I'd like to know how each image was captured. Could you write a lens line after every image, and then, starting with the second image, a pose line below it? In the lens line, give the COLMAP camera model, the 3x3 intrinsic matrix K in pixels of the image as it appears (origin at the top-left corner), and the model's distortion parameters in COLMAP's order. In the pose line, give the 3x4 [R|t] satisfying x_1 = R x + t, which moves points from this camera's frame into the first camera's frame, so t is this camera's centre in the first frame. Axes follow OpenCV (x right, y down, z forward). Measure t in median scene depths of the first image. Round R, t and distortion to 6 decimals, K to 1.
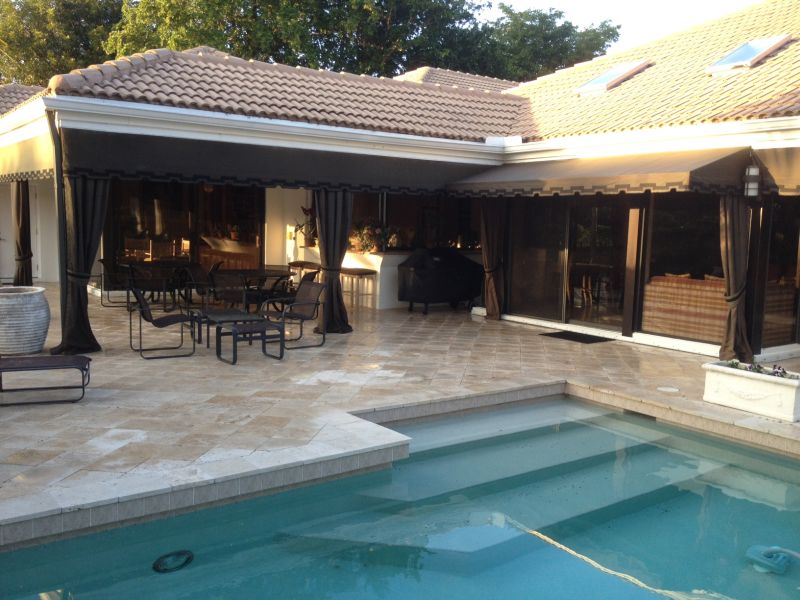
lens RADIAL K [[799.3, 0, 400.0], [0, 799.3, 300.0], [0, 0, 1]] dist [-0.004110, -0.010199]
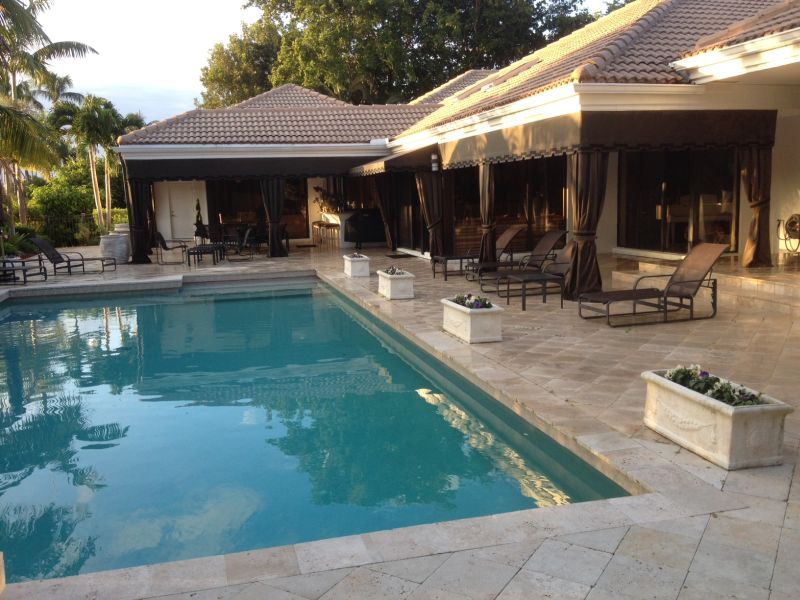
lens RADIAL K [[799.3, 0, 400.0], [0, 799.3, 300.0], [0, 0, 1]] dist [-0.004110, -0.010199]
pose [[0.914231, 0.003194, -0.405181, 0.919418], [0.013533, 0.999170, 0.038410, 0.072822], [0.404967, -0.040598, 0.913429, -0.556442]]
